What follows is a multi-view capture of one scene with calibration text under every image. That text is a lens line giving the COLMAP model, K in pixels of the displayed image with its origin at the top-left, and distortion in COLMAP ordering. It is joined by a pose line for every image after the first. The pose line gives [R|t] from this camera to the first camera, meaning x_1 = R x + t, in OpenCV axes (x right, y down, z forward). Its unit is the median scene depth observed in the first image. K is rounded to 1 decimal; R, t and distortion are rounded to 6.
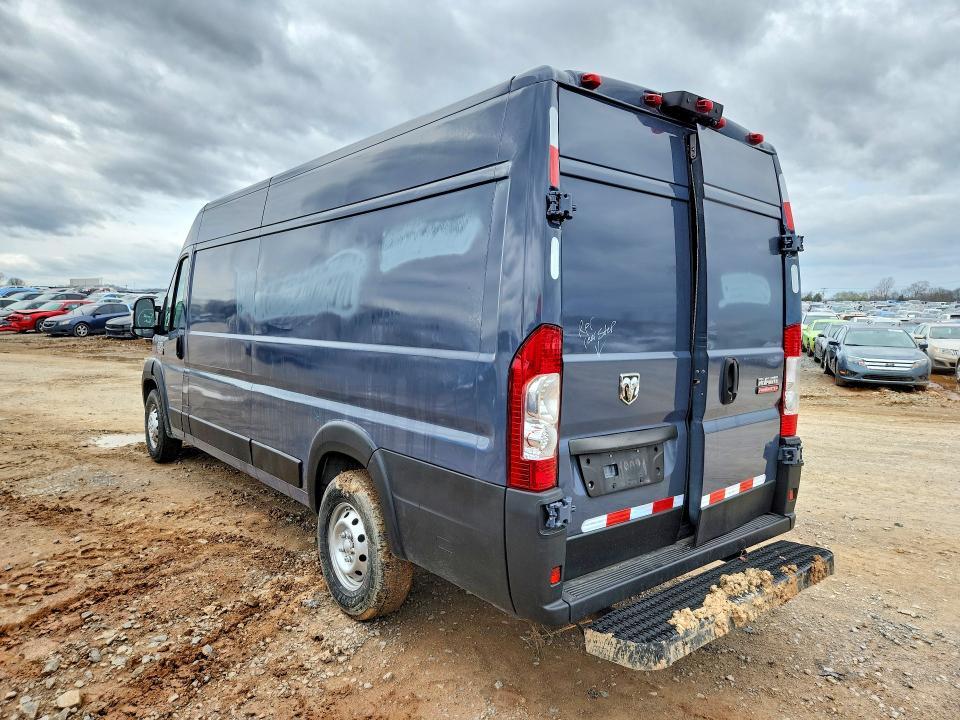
lens RADIAL K [[648.7, 0, 460.3], [0, 648.7, 360.9], [0, 0, 1]] dist [0.044493, -0.001241]
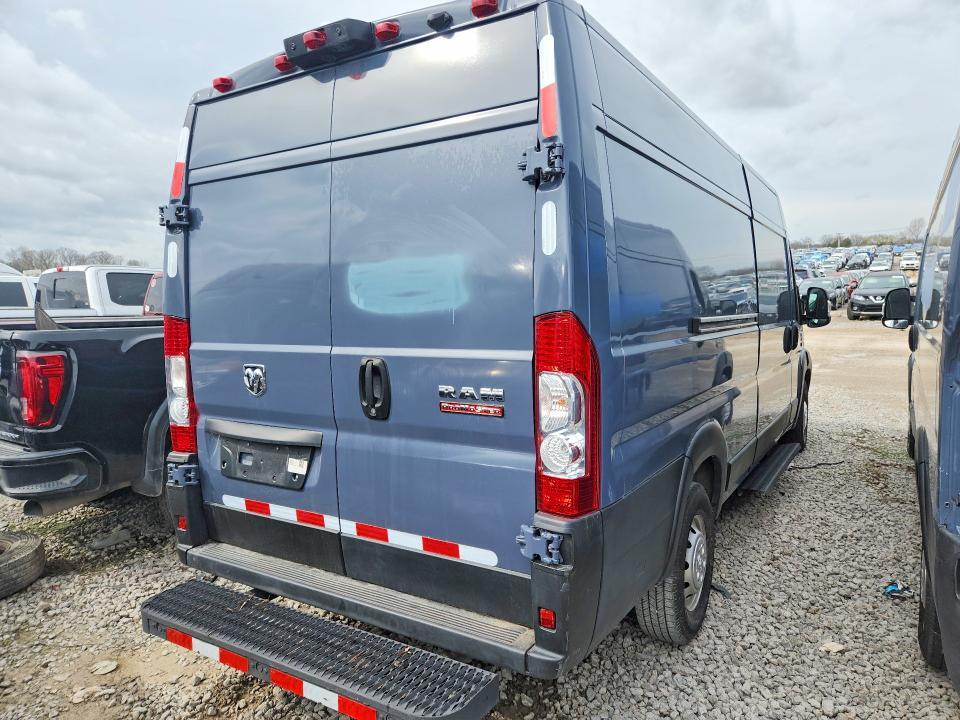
lens RADIAL K [[648.7, 0, 495.1], [0, 648.7, 360.8], [0, 0, 1]] dist [0.044493, -0.001241]
pose [[0.341797, 0.068651, -0.937263, 1.290338], [-0.033467, 0.997585, 0.060865, -0.058355], [0.939178, 0.010564, 0.343270, 0.988676]]
